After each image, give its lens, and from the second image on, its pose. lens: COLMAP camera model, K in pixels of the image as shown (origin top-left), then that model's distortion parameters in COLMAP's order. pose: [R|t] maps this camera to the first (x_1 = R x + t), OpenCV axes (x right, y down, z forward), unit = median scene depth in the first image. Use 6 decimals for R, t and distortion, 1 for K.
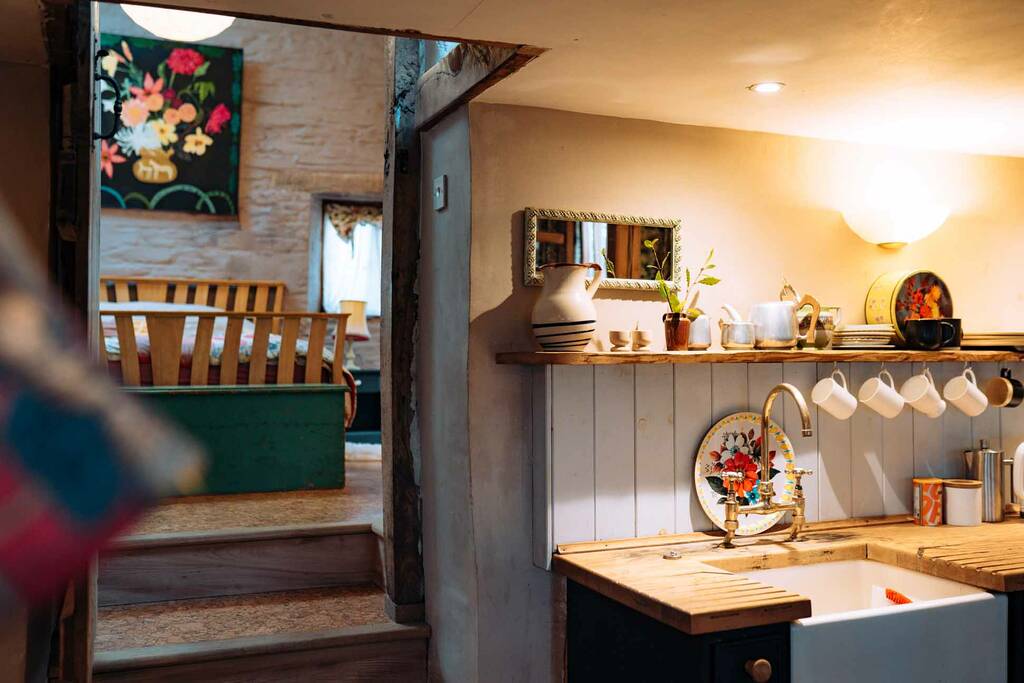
lens RADIAL K [[1002.5, 0, 511.8], [0, 1002.5, 341.8], [0, 0, 1]] dist [-0.016938, 0.000000]
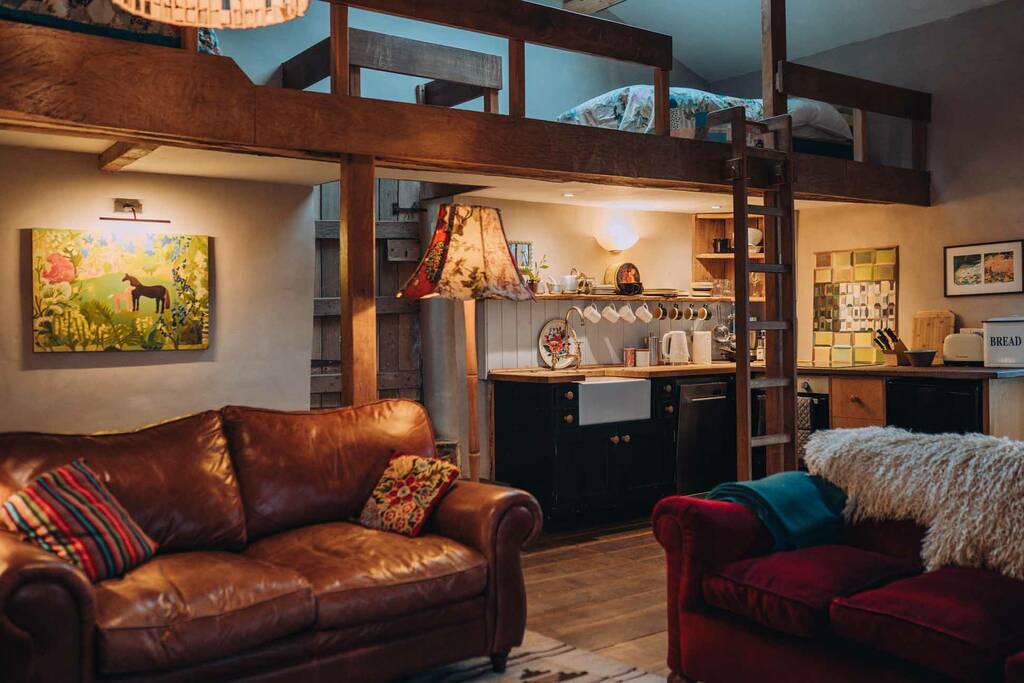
lens RADIAL K [[1002.5, 0, 512.6], [0, 1002.5, 338.7], [0, 0, 1]] dist [-0.016938, 0.000000]
pose [[0.972701, -0.005988, 0.231987, -0.443384], [-0.000655, 0.999592, 0.028546, 0.045877], [-0.232063, -0.027919, 0.972300, -1.362175]]
